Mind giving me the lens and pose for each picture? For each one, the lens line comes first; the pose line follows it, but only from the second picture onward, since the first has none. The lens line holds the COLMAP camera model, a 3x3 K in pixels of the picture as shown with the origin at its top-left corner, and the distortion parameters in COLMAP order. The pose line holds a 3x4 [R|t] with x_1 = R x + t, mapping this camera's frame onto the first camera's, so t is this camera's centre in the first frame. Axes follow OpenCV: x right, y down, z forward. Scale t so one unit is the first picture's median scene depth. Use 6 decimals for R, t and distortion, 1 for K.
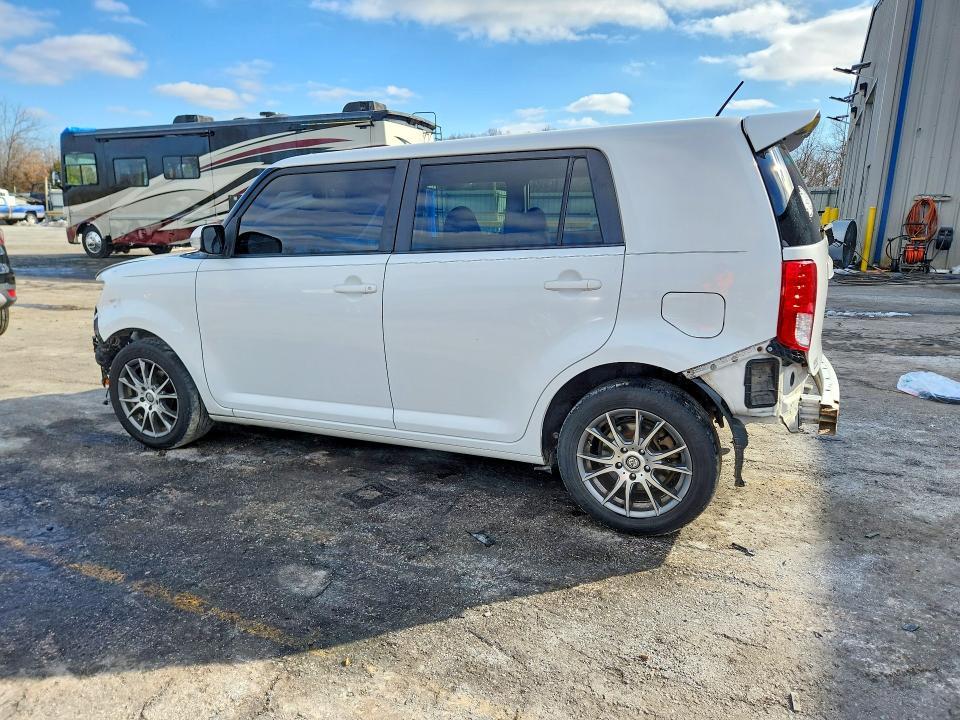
lens RADIAL K [[667.4, 0, 480.0], [0, 667.4, 360.0], [0, 0, 1]] dist [0.075402, -0.077140]
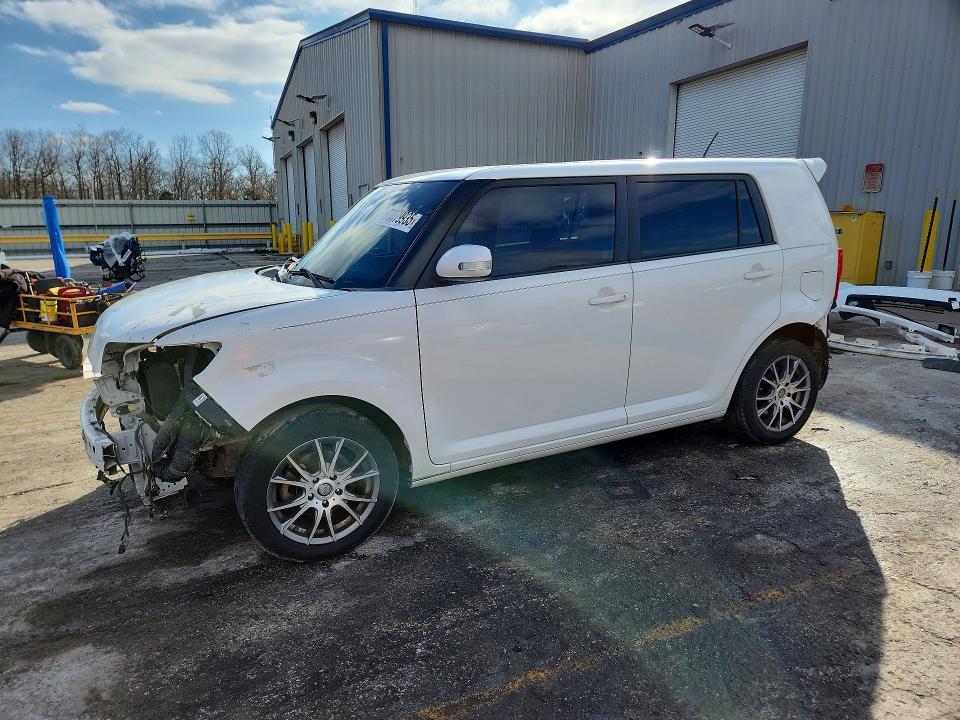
lens RADIAL K [[664.5, 0, 480.2], [0, 664.5, 373.1], [0, 0, 1]] dist [0.062967, -0.039593]
pose [[0.612432, -0.186351, 0.768245, -1.042886], [0.182701, 0.978874, 0.091796, -0.116302], [-0.769121, 0.084141, 0.633540, 0.469502]]
